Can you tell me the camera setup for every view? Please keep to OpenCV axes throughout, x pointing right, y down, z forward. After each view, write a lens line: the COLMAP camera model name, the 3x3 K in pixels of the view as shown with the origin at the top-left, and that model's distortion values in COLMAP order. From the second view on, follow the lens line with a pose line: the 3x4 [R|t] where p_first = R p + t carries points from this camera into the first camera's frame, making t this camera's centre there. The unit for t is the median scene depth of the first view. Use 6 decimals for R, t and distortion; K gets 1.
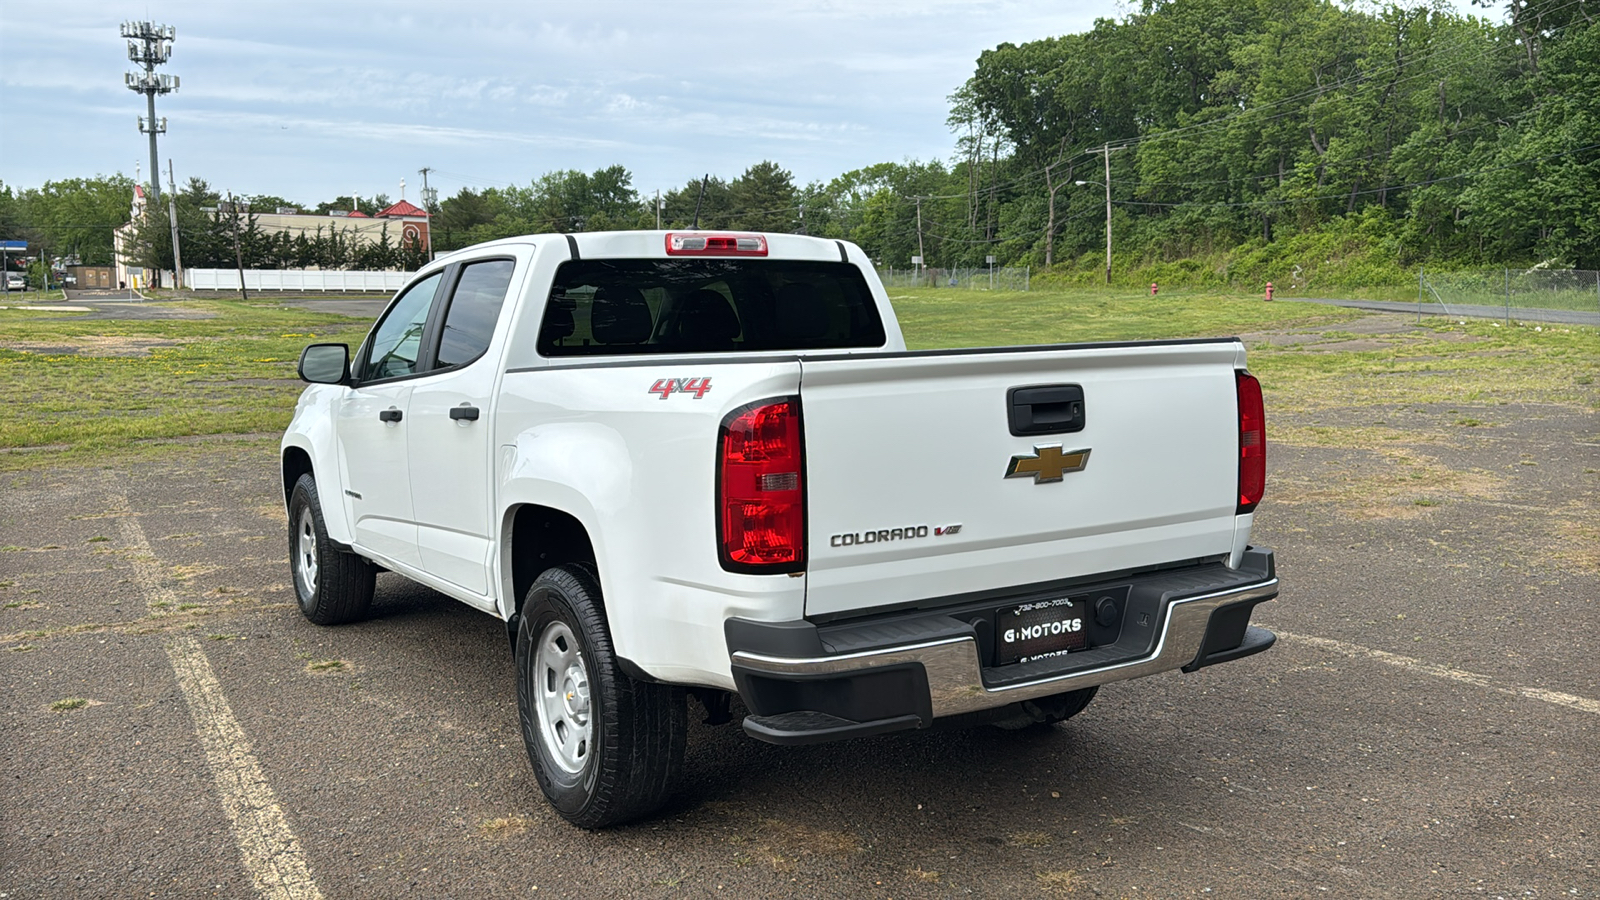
lens RADIAL K [[1386.8, 0, 796.9], [0, 1386.8, 463.9], [0, 0, 1]] dist [0.142145, -0.243399]
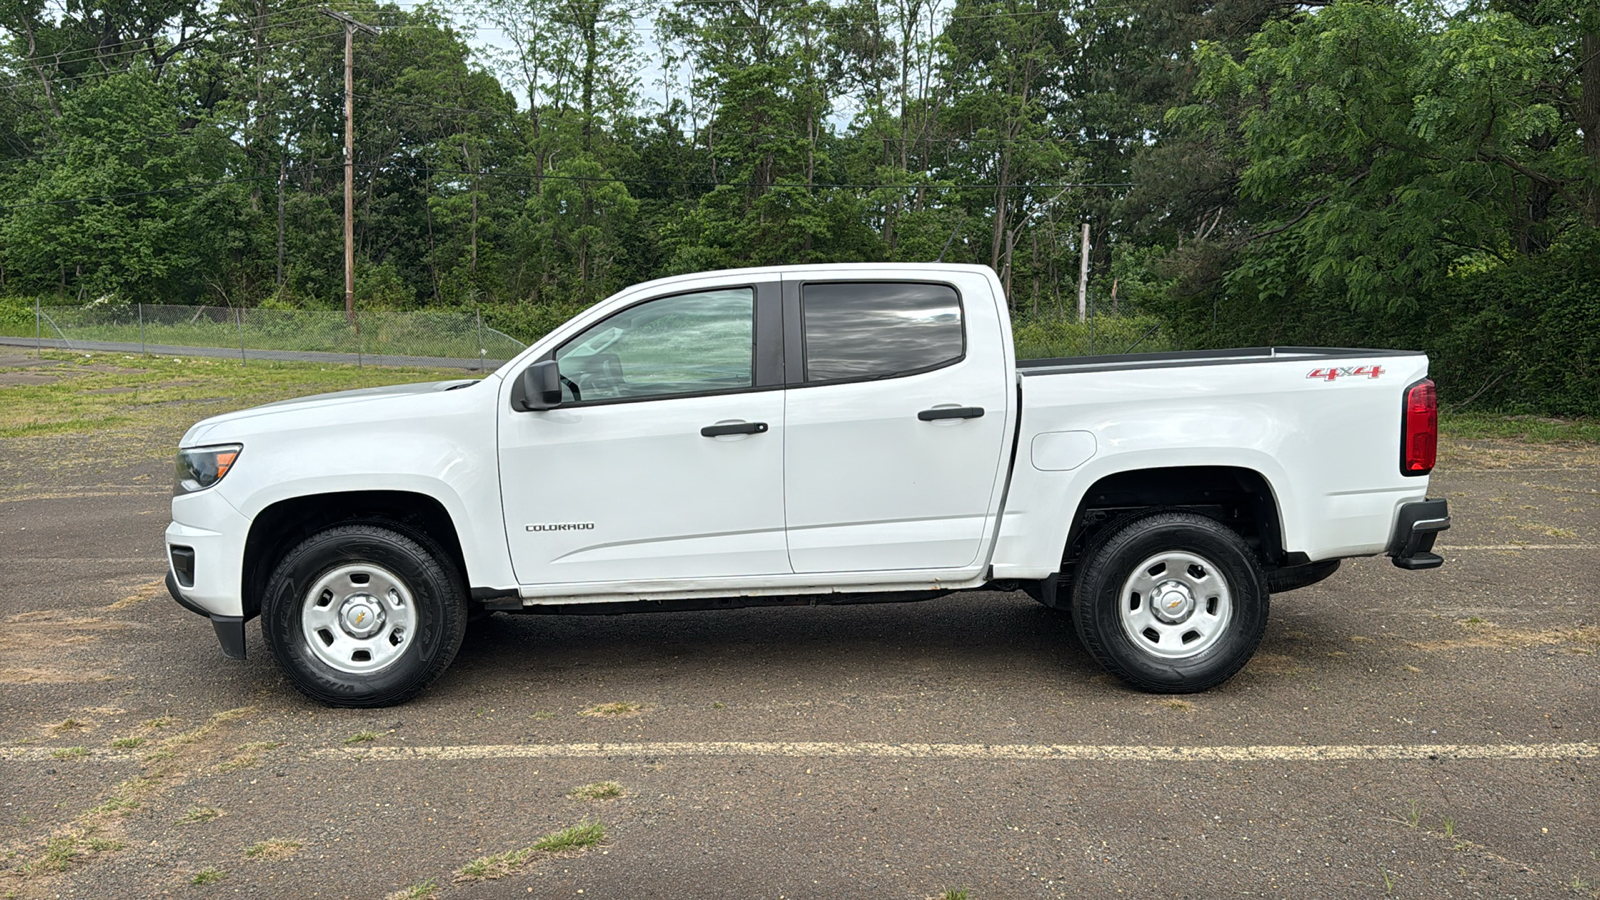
lens RADIAL K [[1386.8, 0, 815.5], [0, 1386.8, 439.8], [0, 0, 1]] dist [0.142145, -0.243399]
pose [[0.484454, -0.055641, 0.873045, -1.028151], [0.092692, 0.995622, 0.012018, -0.030424], [-0.869892, 0.075102, 0.487491, 0.415555]]
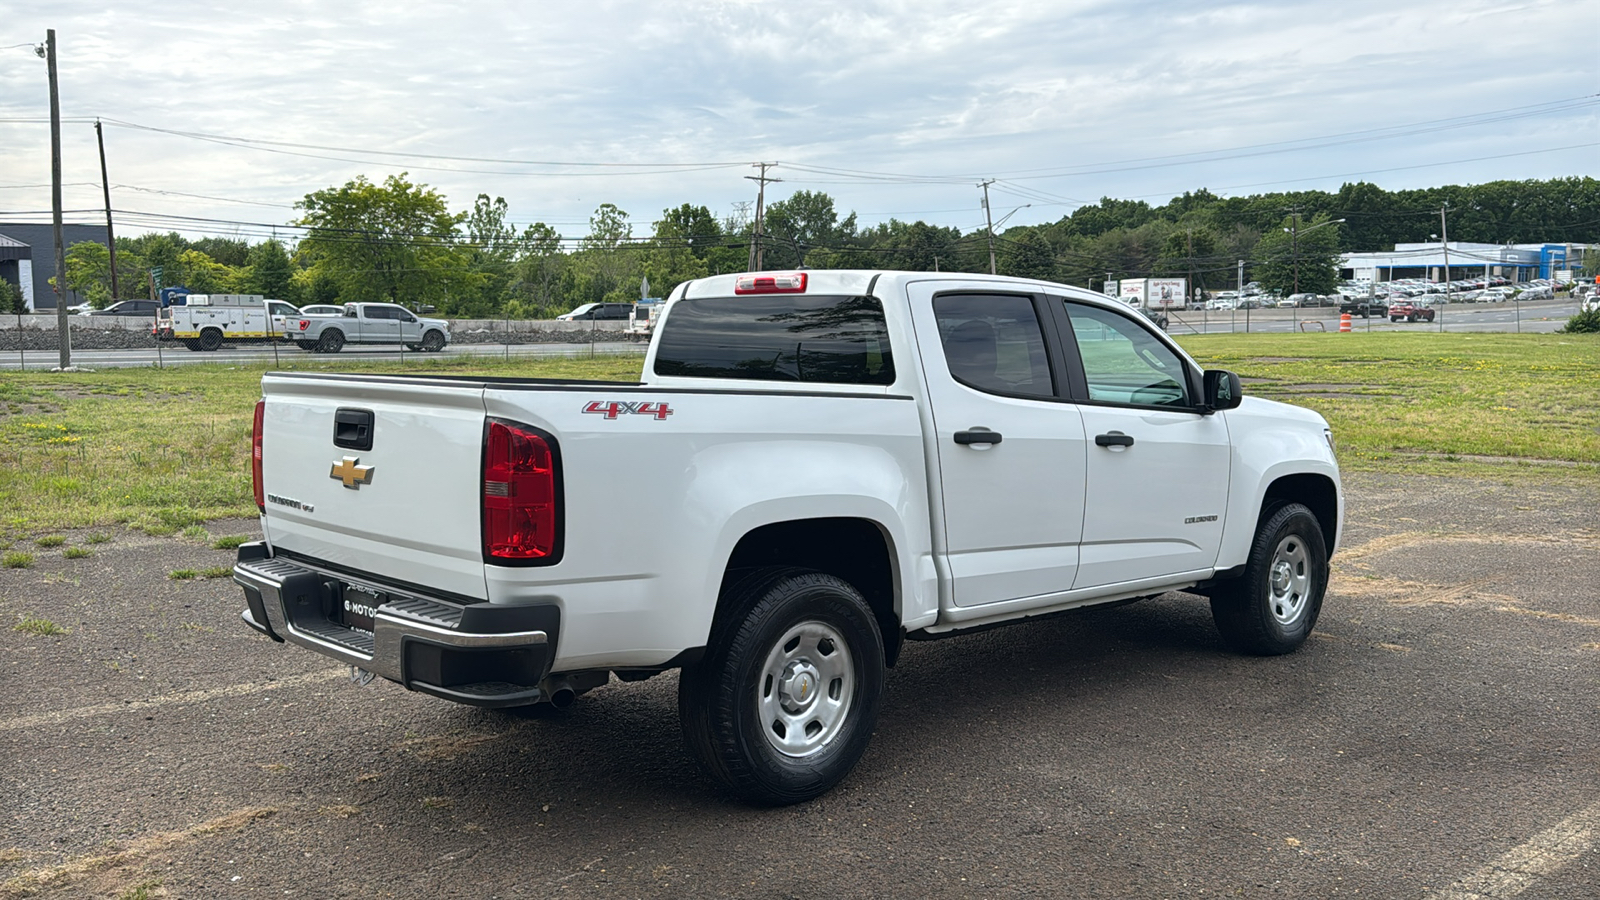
lens RADIAL K [[1386.8, 0, 784.5], [0, 1386.8, 474.8], [0, 0, 1]] dist [0.142145, -0.243399]
pose [[0.200341, 0.119442, -0.972418, 0.842080], [-0.115505, 0.988498, 0.097620, -0.094388], [0.972894, 0.092762, 0.211833, 0.639725]]
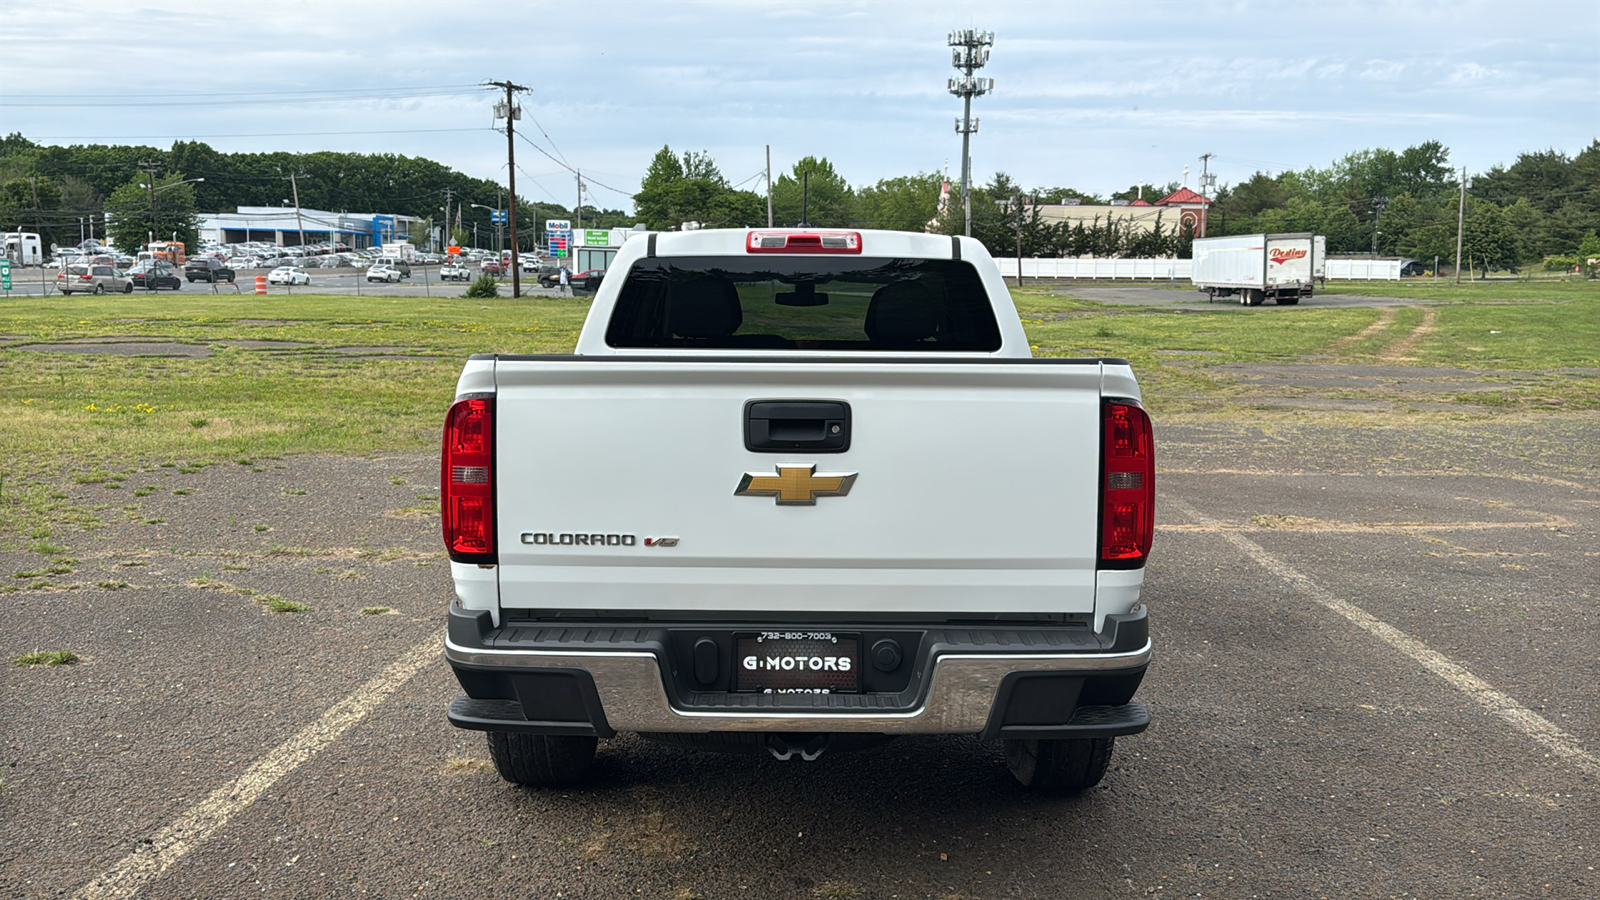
lens RADIAL K [[1386.8, 0, 797.5], [0, 1386.8, 462.5], [0, 0, 1]] dist [0.142145, -0.243399]
pose [[0.848652, 0.086075, -0.521901, 0.381757], [-0.081805, 0.996158, 0.031270, -0.025298], [0.522587, 0.016156, 0.852433, 0.122626]]
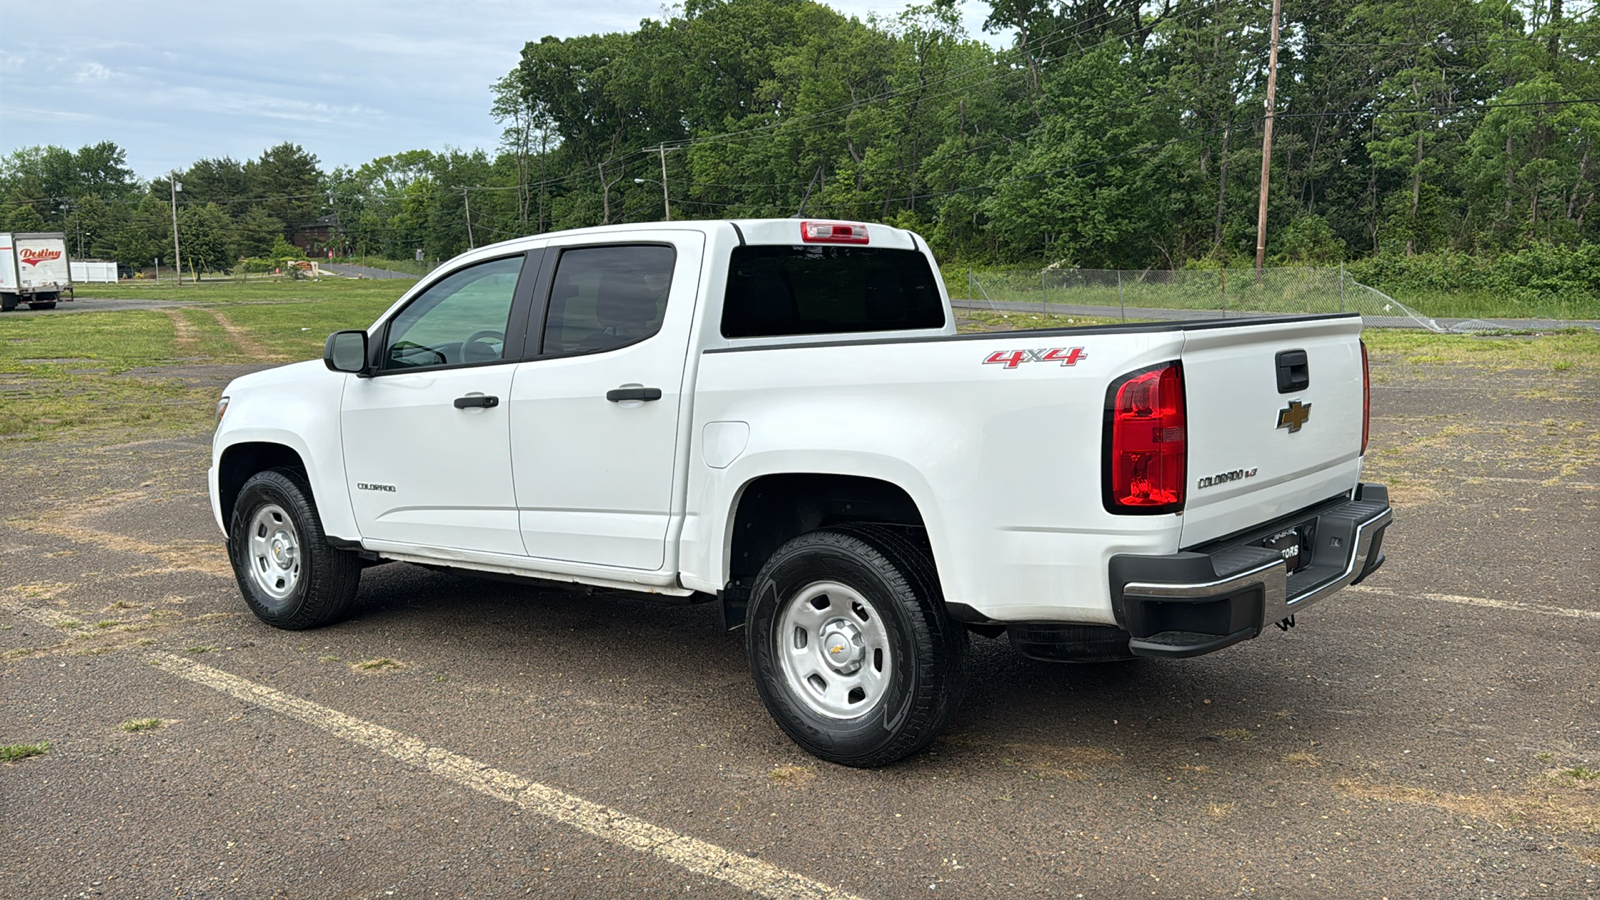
lens RADIAL K [[1386.8, 0, 804.9], [0, 1386.8, 463.8], [0, 0, 1]] dist [0.142145, -0.243399]
pose [[0.942414, -0.040125, 0.332033, -0.359232], [0.039002, 0.999189, 0.010048, 0.007338], [-0.332167, 0.003480, 0.943214, -0.004686]]
